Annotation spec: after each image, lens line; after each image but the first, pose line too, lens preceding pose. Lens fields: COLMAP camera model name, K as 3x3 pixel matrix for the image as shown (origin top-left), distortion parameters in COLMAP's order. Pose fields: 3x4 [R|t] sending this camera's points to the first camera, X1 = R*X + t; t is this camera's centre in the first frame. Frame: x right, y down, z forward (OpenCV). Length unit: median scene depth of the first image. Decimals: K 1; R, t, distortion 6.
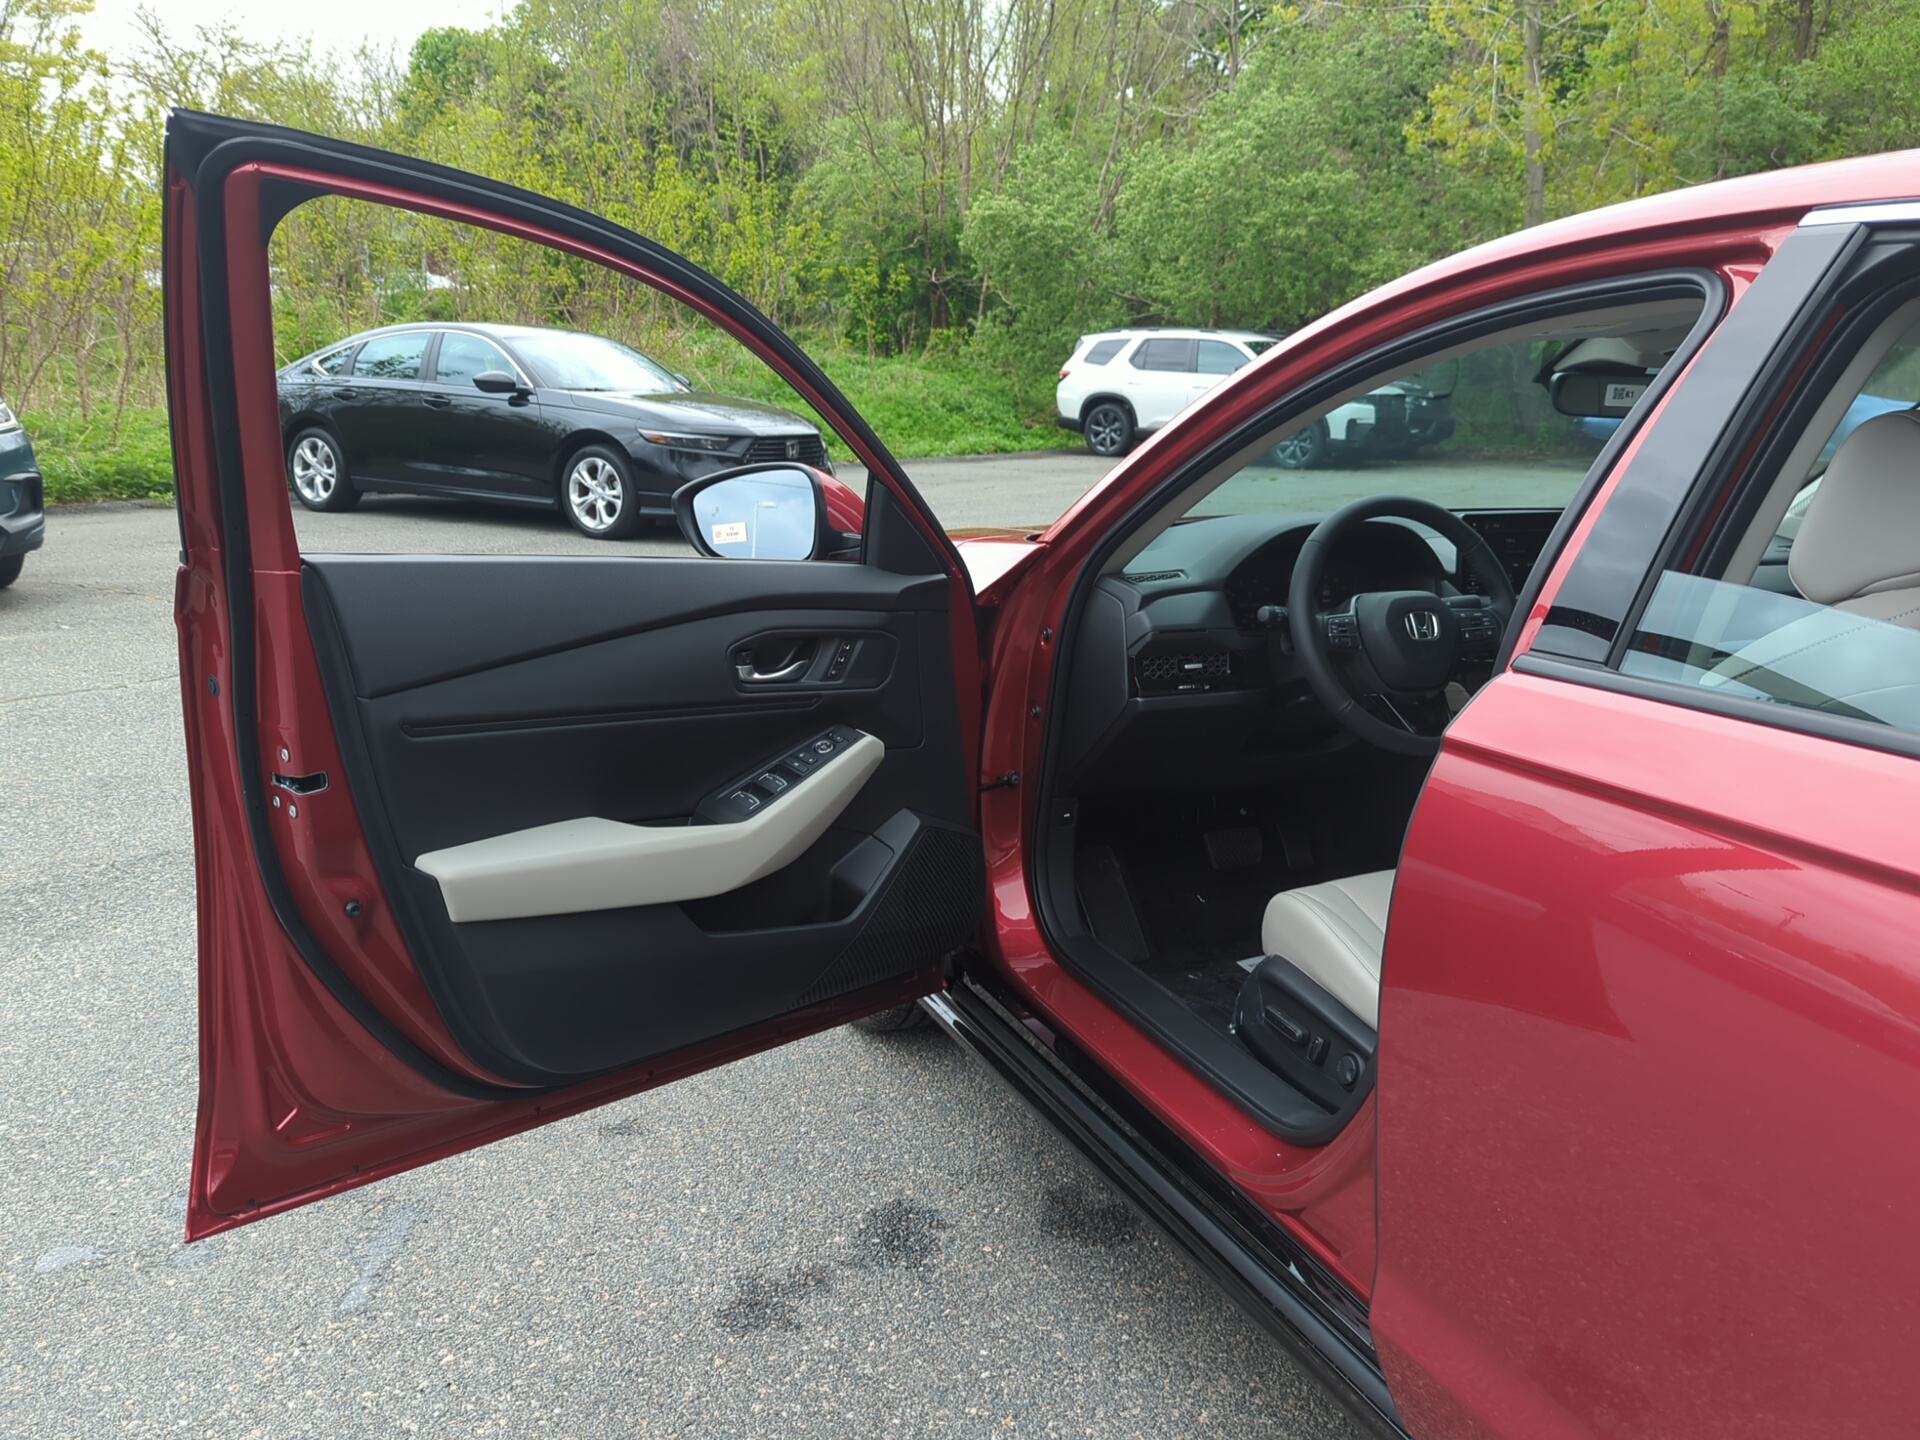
lens RADIAL K [[1546.3, 0, 969.5], [0, 1546.3, 713.0], [0, 0, 1]] dist [0.057534, -0.056396]
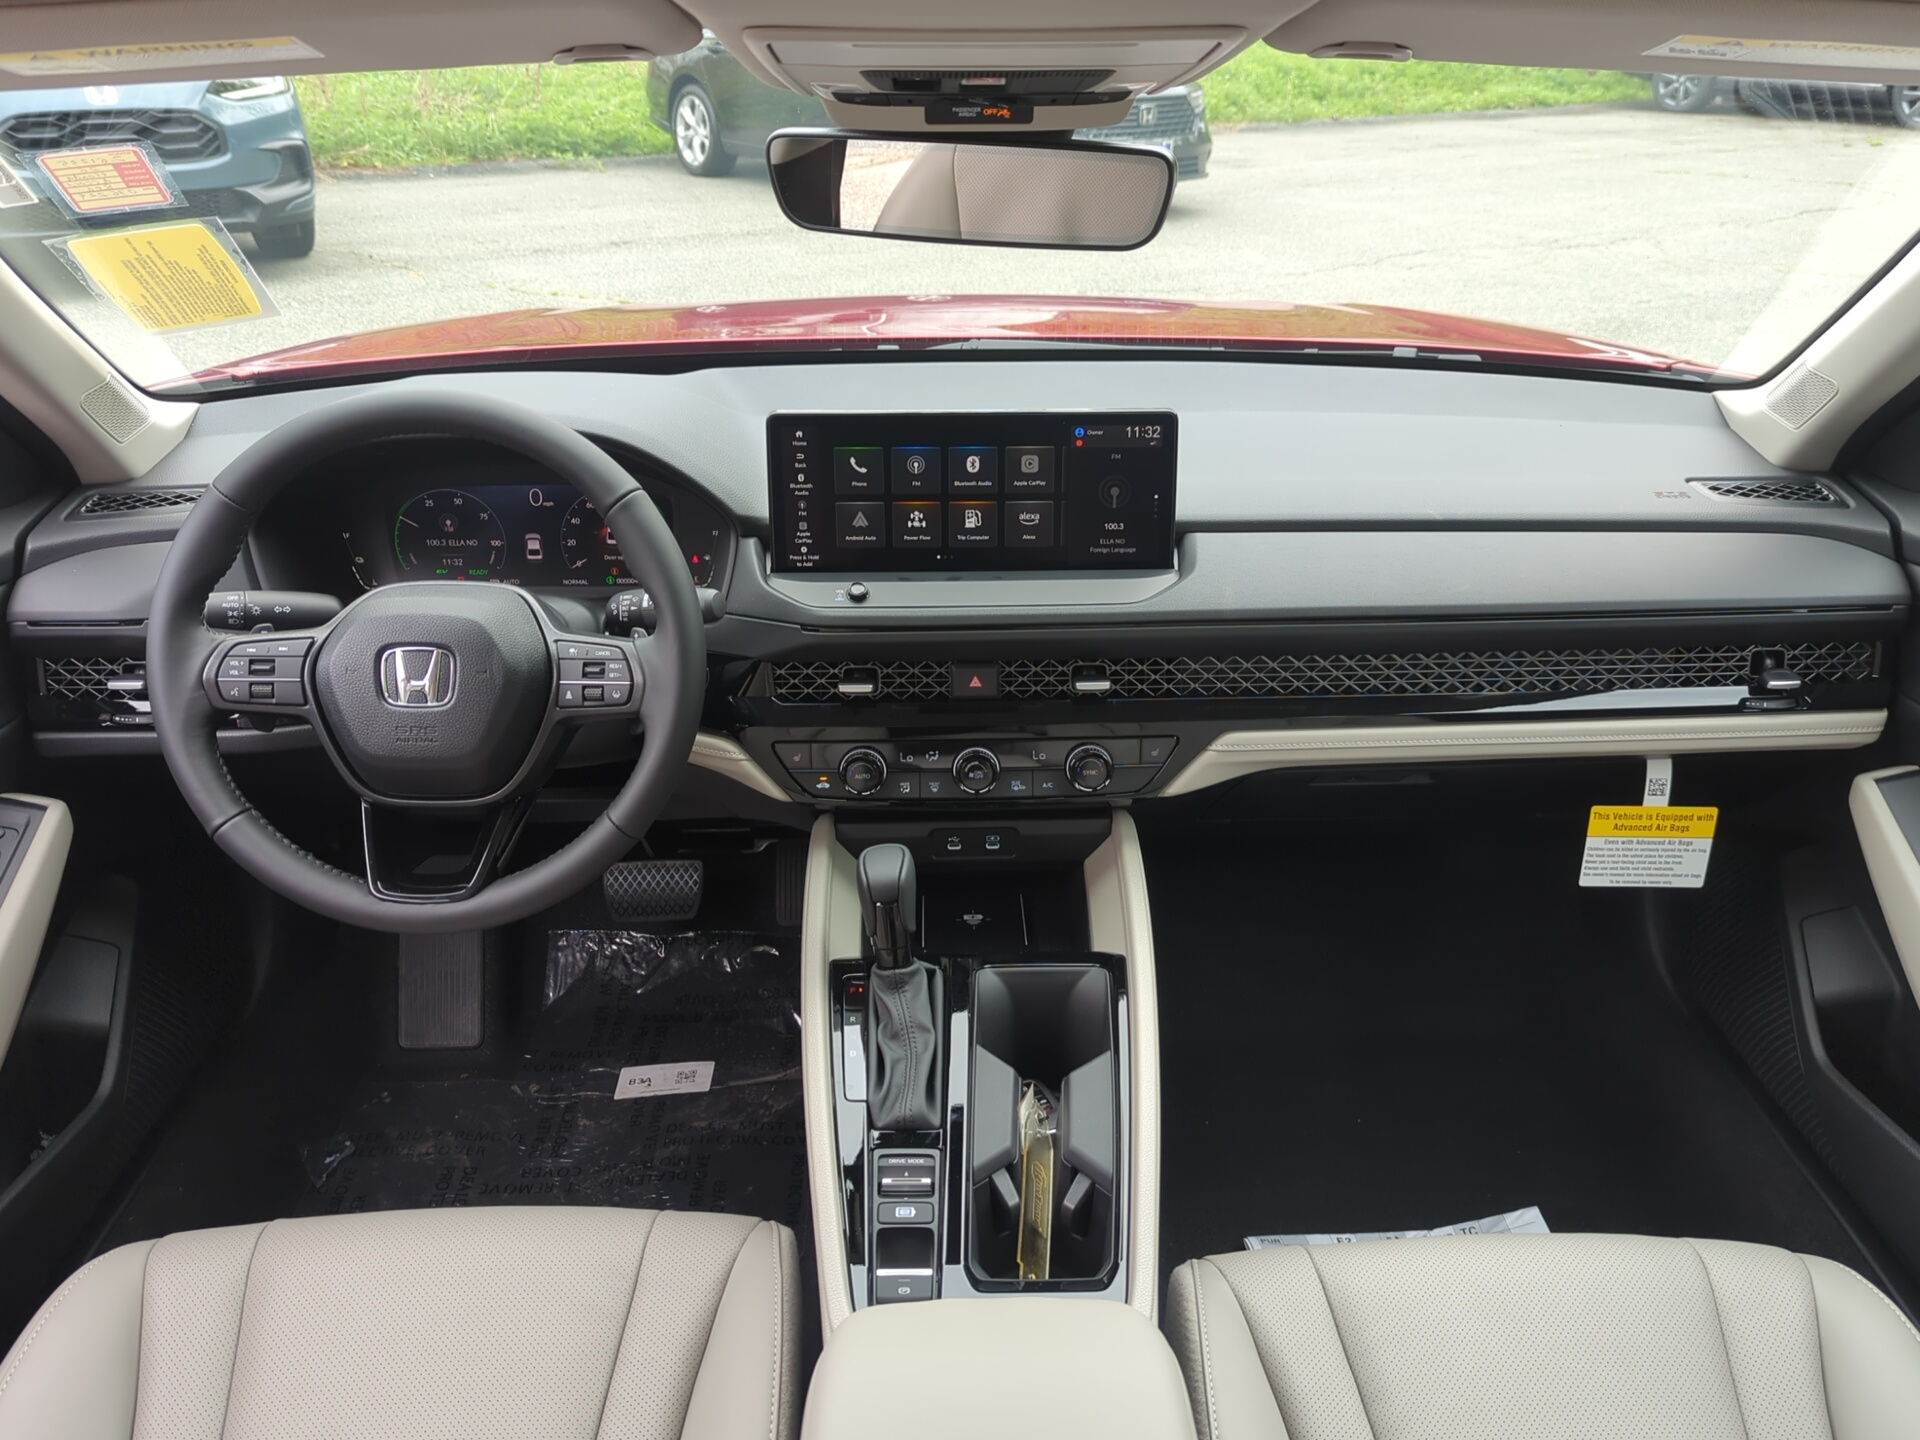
lens RADIAL K [[1551.7, 0, 978.9], [0, 1551.7, 697.5], [0, 0, 1]] dist [0.070341, -0.070830]
pose [[0.934953, 0.132667, -0.329032, 0.059315], [-0.064905, 0.975759, 0.209001, -0.014927], [0.348784, -0.174051, 0.920900, 0.057709]]
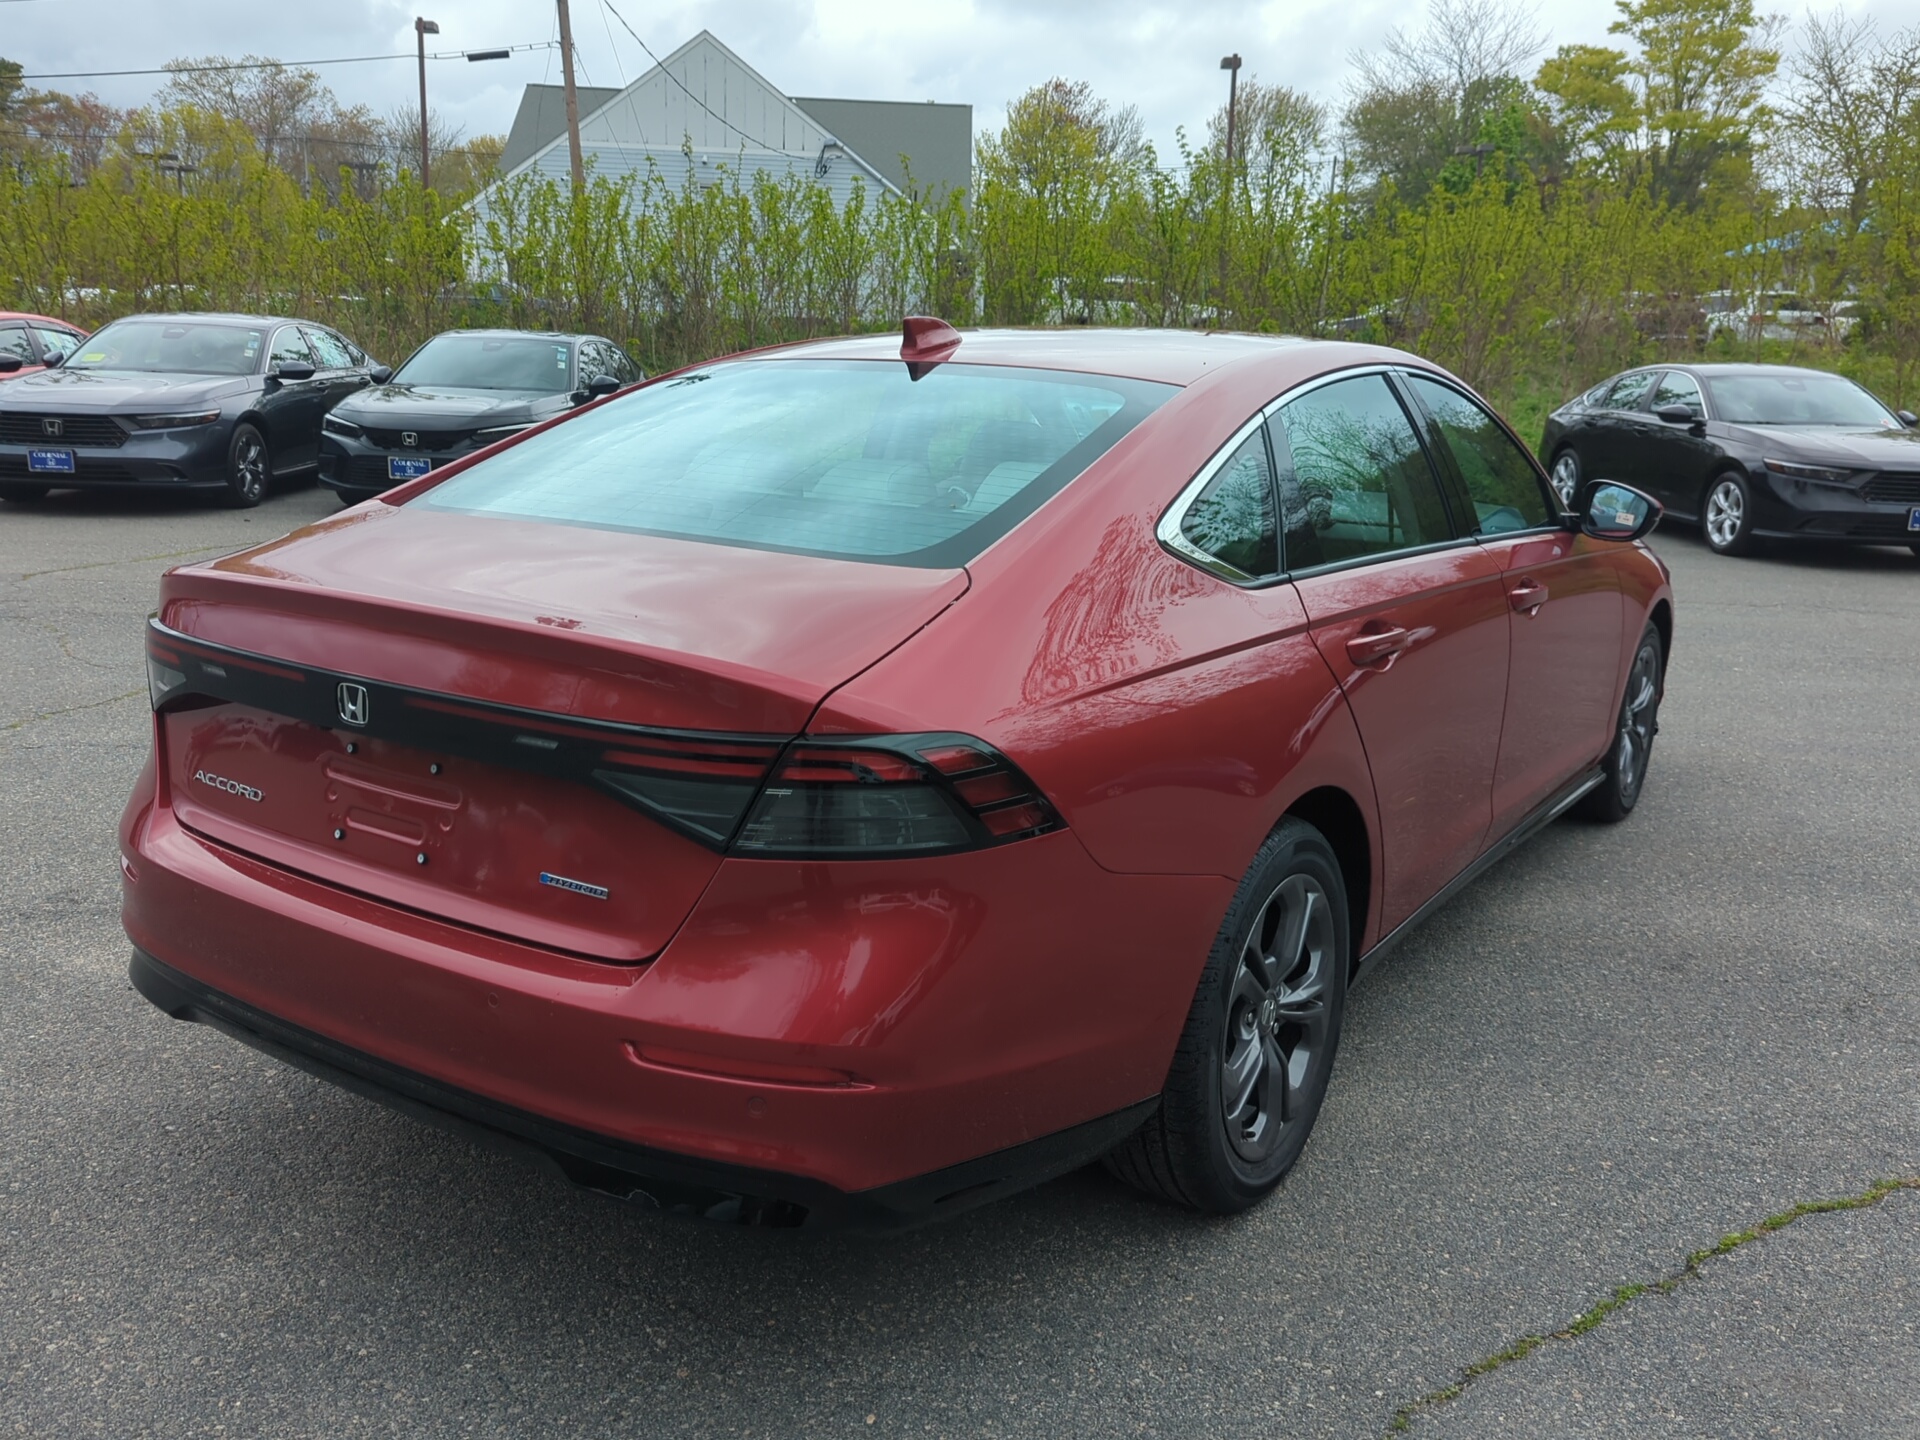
lens RADIAL K [[1551.7, 0, 978.9], [0, 1551.7, 697.5], [0, 0, 1]] dist [0.070341, -0.070830]
pose [[0.559948, 0.174791, -0.809881, 0.191577], [-0.198589, 0.977314, 0.073623, 0.006385], [0.804376, 0.119608, 0.581956, -0.041731]]
